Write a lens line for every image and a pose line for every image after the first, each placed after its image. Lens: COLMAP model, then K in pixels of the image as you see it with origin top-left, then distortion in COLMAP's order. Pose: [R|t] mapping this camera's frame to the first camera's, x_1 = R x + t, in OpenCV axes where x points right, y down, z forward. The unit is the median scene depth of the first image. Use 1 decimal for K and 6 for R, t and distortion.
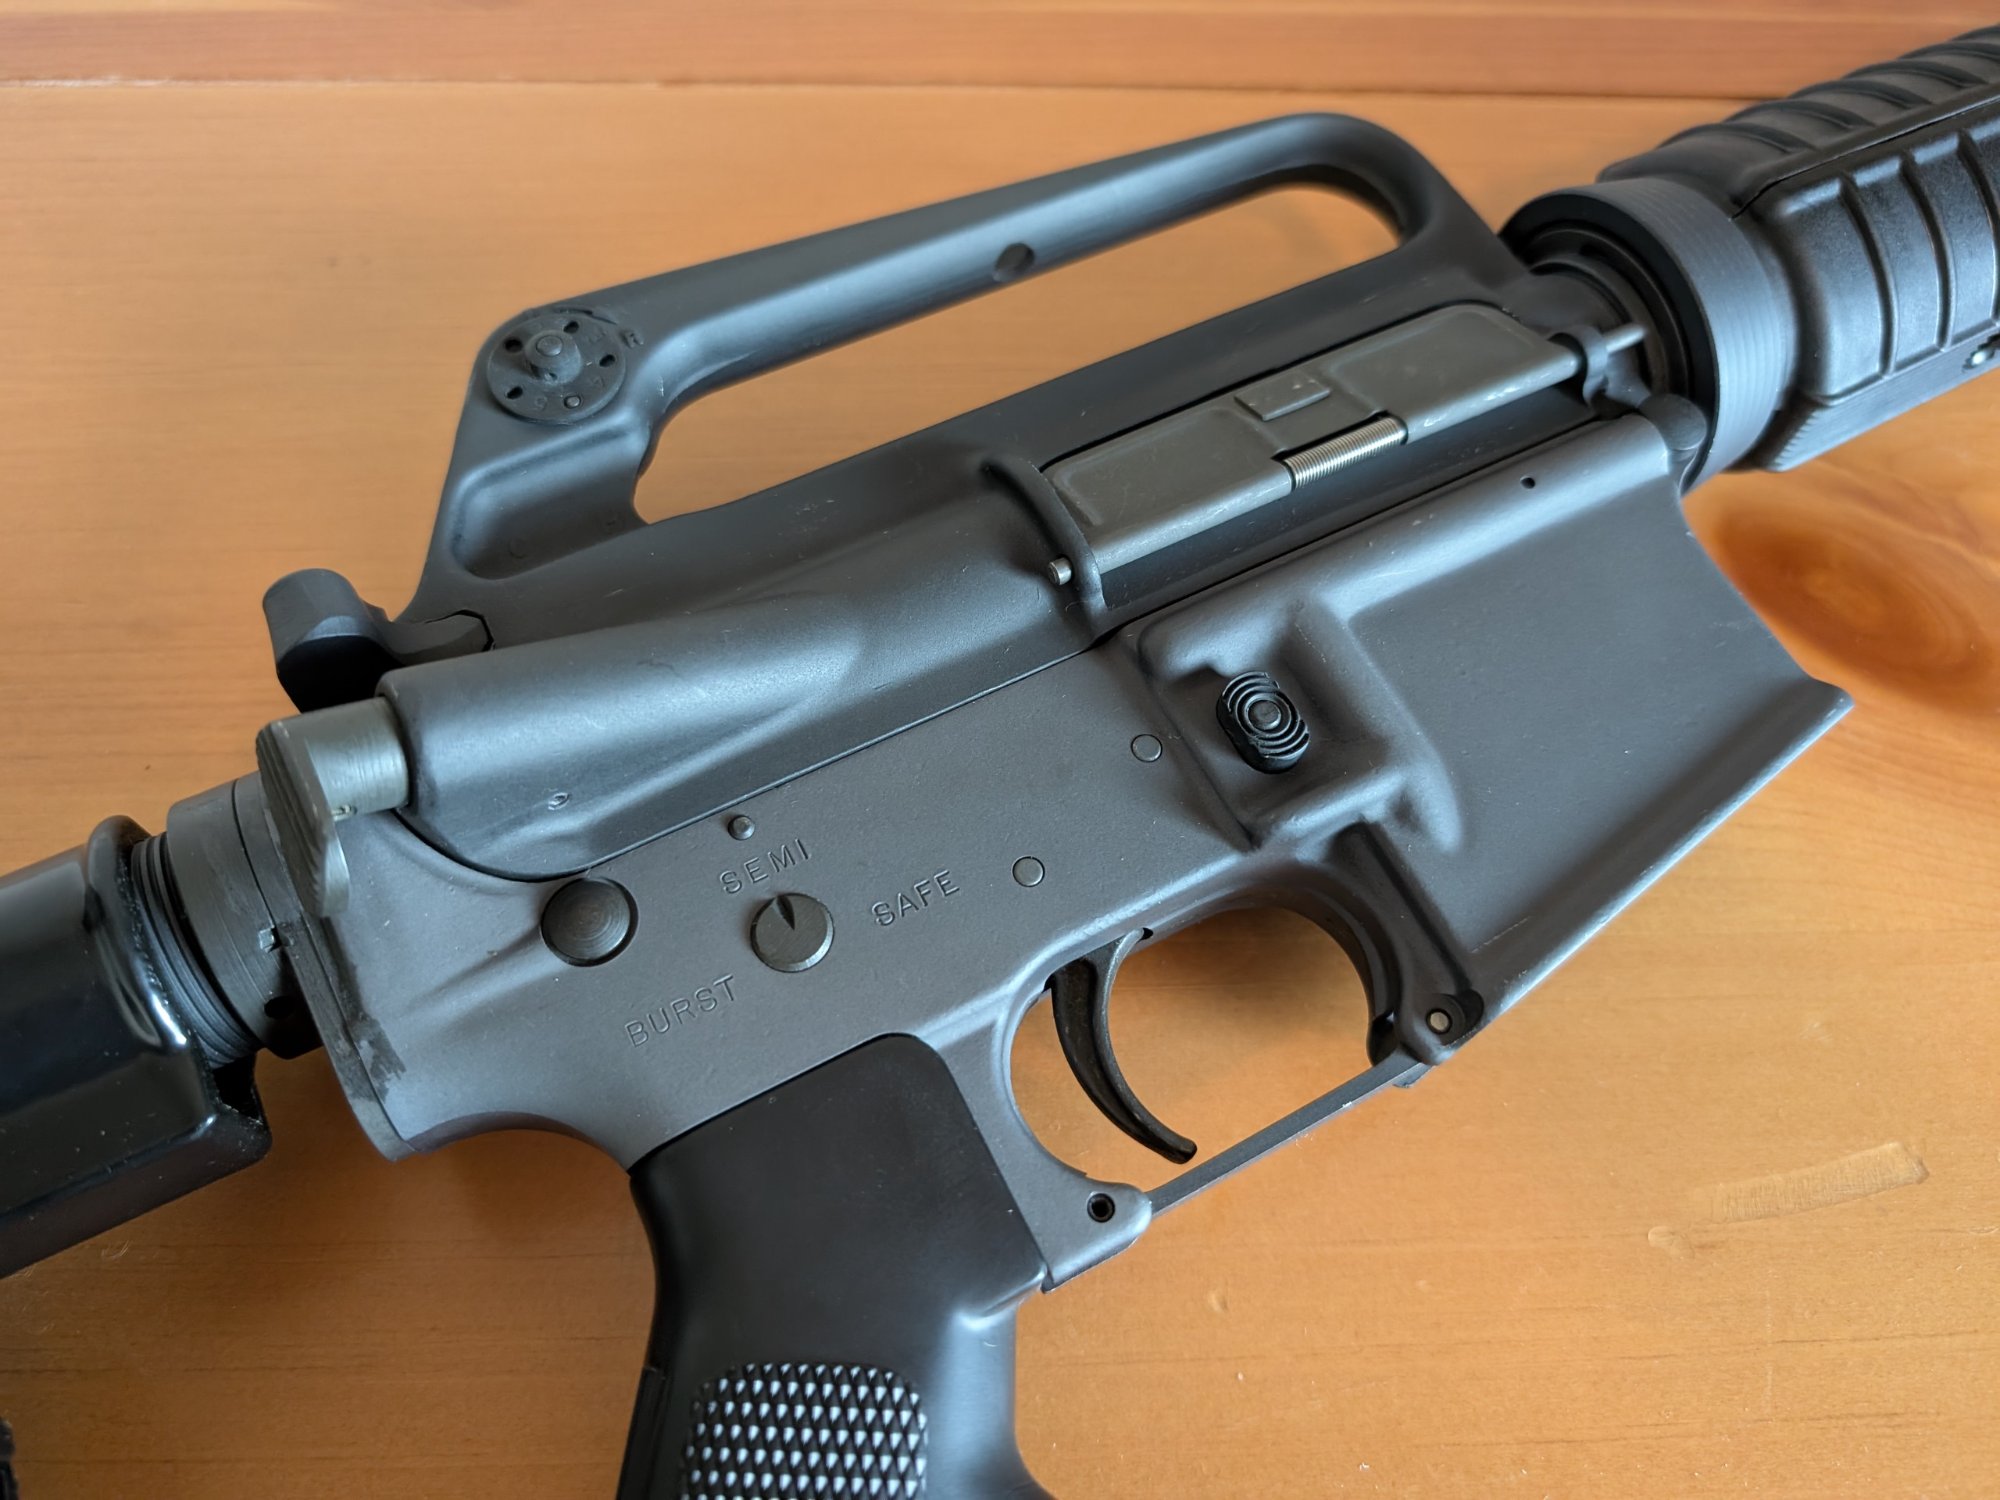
lens RADIAL K [[1438.0, 0, 1000.0], [0, 1438.0, 750.0], [0, 0, 1]] dist [-0.080395, 0.084755]
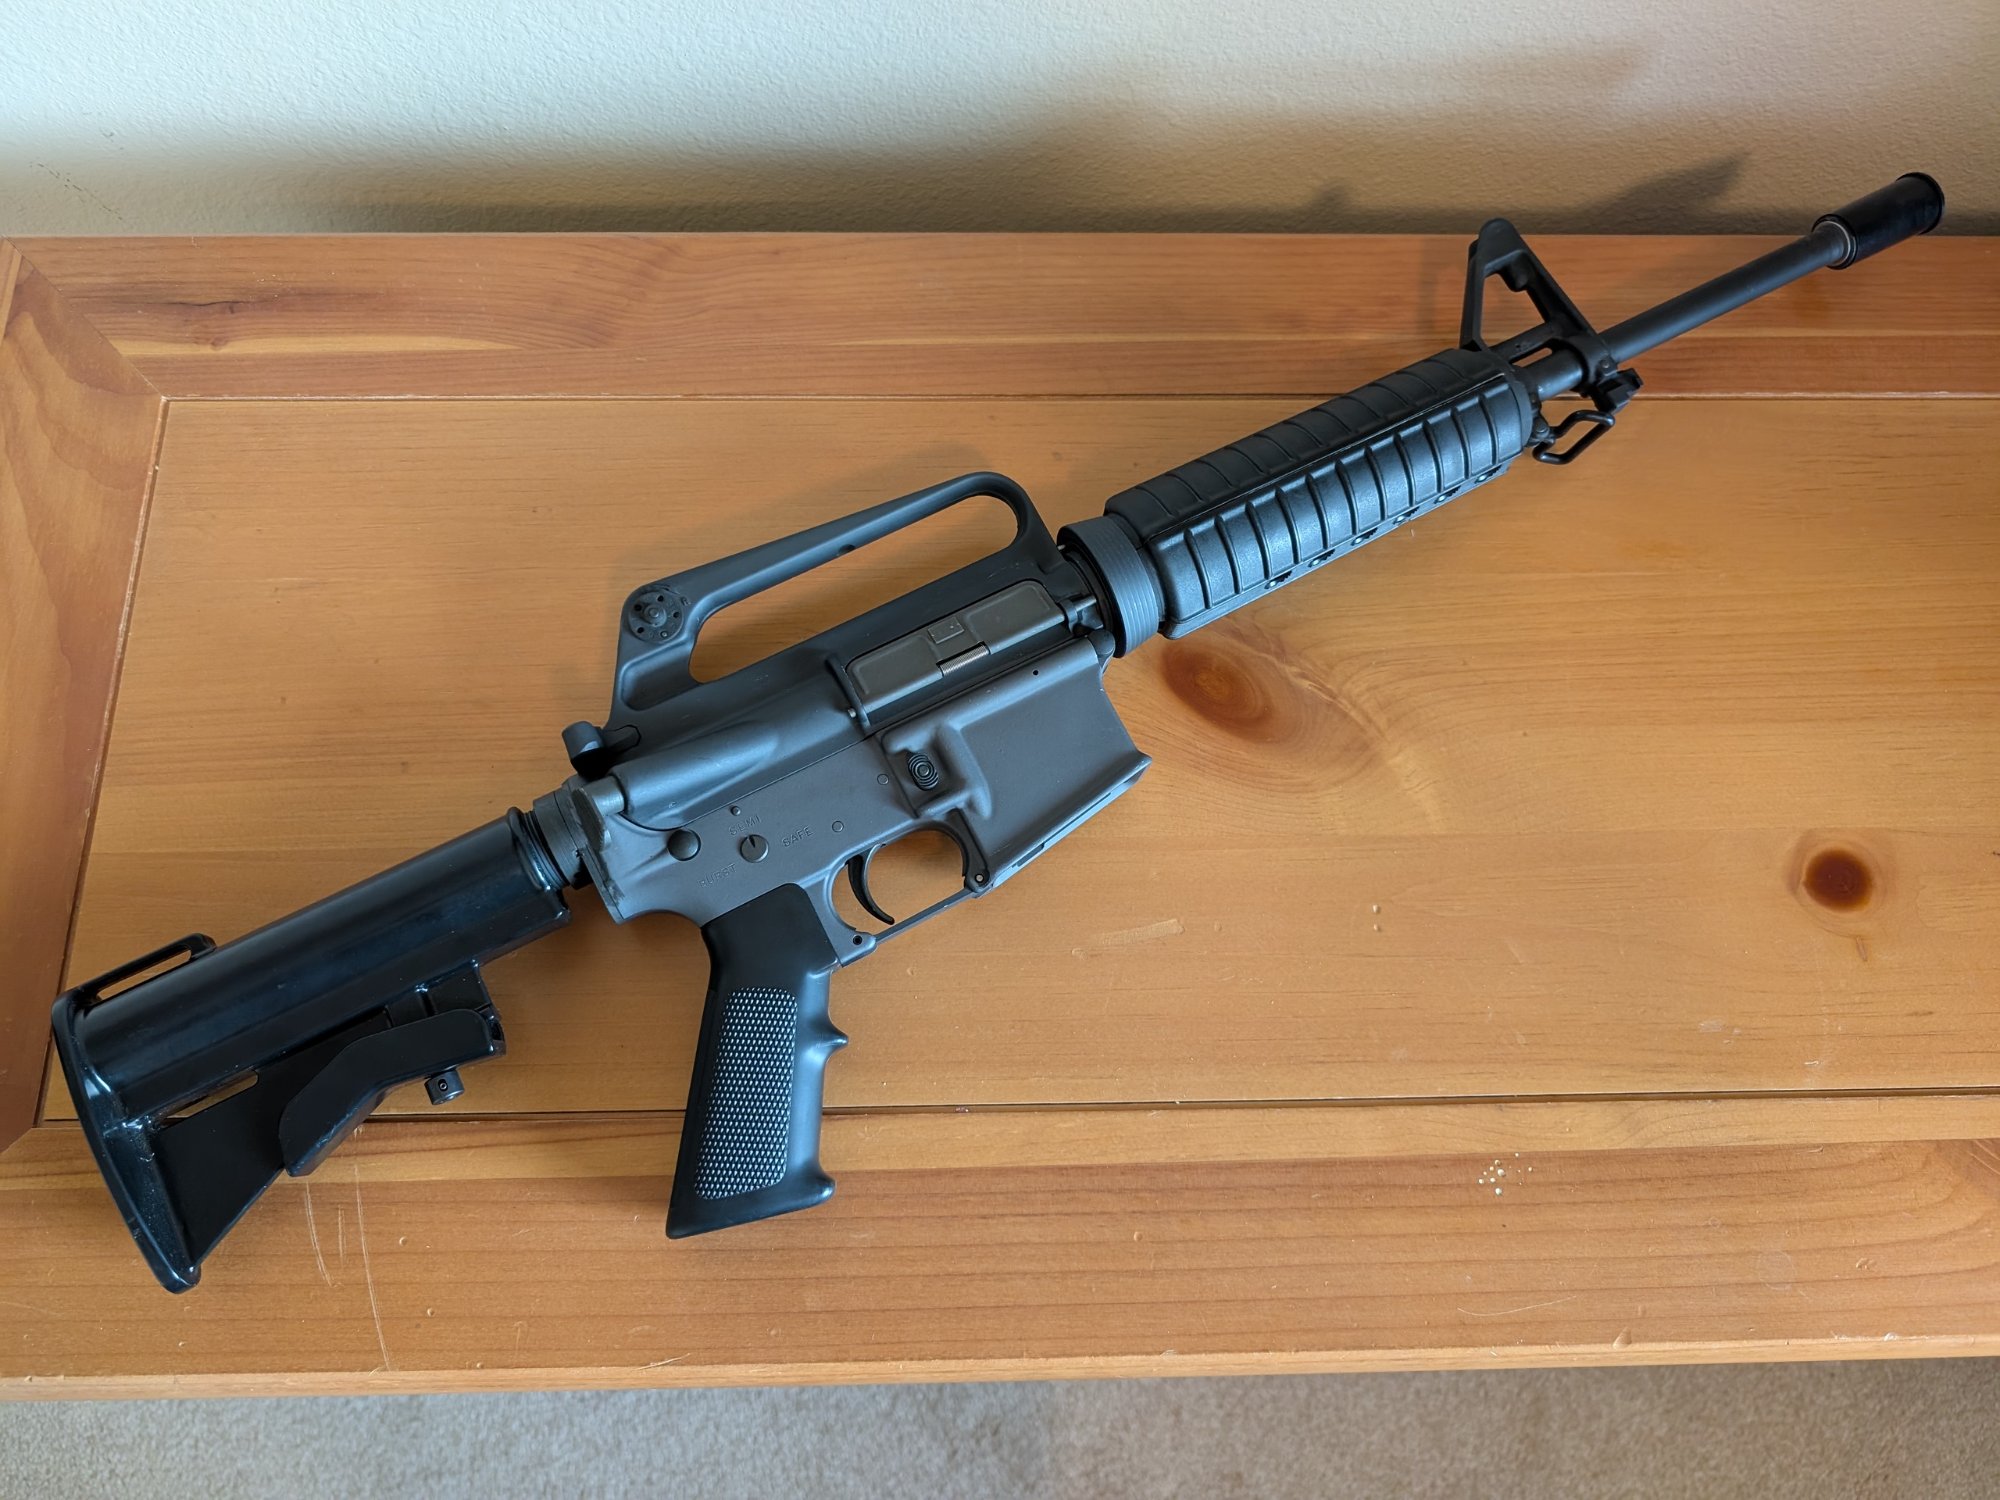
lens RADIAL K [[1384.8, 0, 1000.0], [0, 1384.8, 750.0], [0, 0, 1]] dist [-0.009499, -0.007039]
pose [[0.999967, 0.005316, 0.006073, 0.313611], [-0.006371, 0.981849, 0.189558, -0.565513], [-0.004955, -0.189590, 0.981851, -1.612111]]
